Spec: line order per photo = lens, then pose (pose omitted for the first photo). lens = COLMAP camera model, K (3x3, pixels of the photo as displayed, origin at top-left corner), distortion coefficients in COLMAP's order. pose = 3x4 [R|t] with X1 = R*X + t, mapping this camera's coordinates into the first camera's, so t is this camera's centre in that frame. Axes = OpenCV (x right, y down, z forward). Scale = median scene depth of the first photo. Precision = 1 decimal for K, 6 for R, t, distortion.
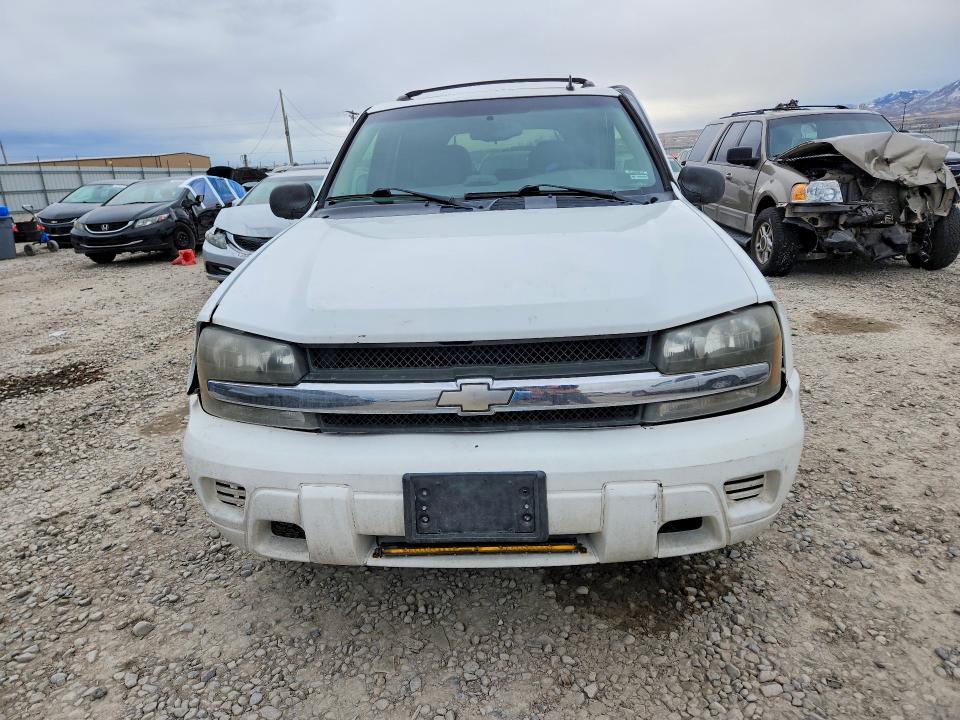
lens RADIAL K [[730.4, 0, 479.8], [0, 730.4, 362.0], [0, 0, 1]] dist [0.005791, -0.001786]
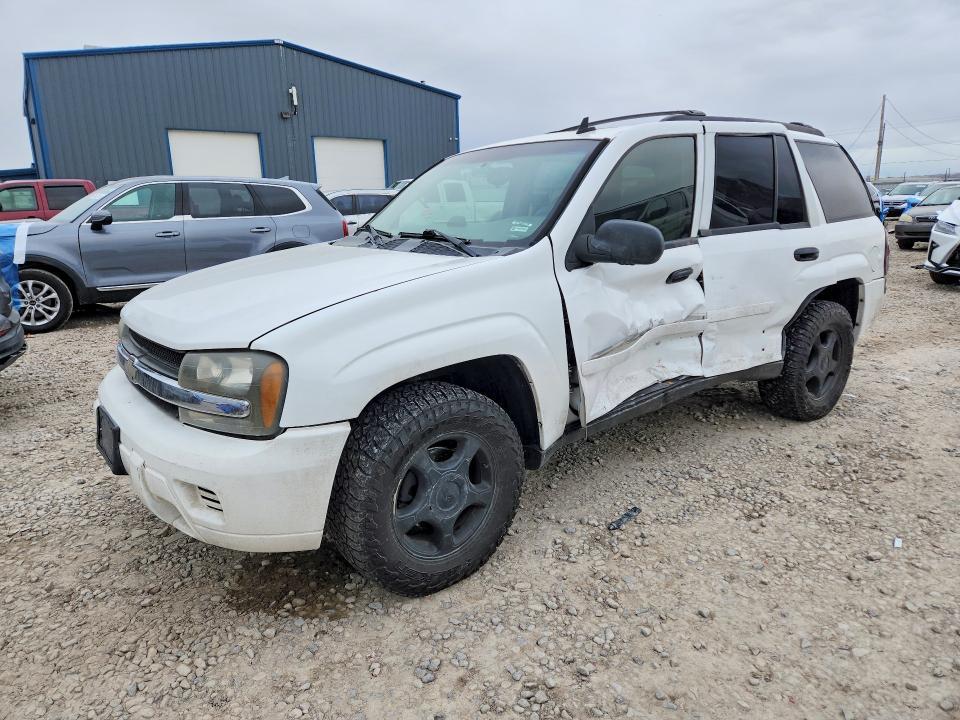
lens RADIAL K [[730.4, 0, 480.0], [0, 730.4, 361.3], [0, 0, 1]] dist [0.005791, -0.001786]
pose [[0.596157, 0.198984, -0.777819, 1.007951], [-0.202454, 0.974751, 0.094194, -0.169686], [0.776923, 0.101318, 0.621390, 0.384725]]
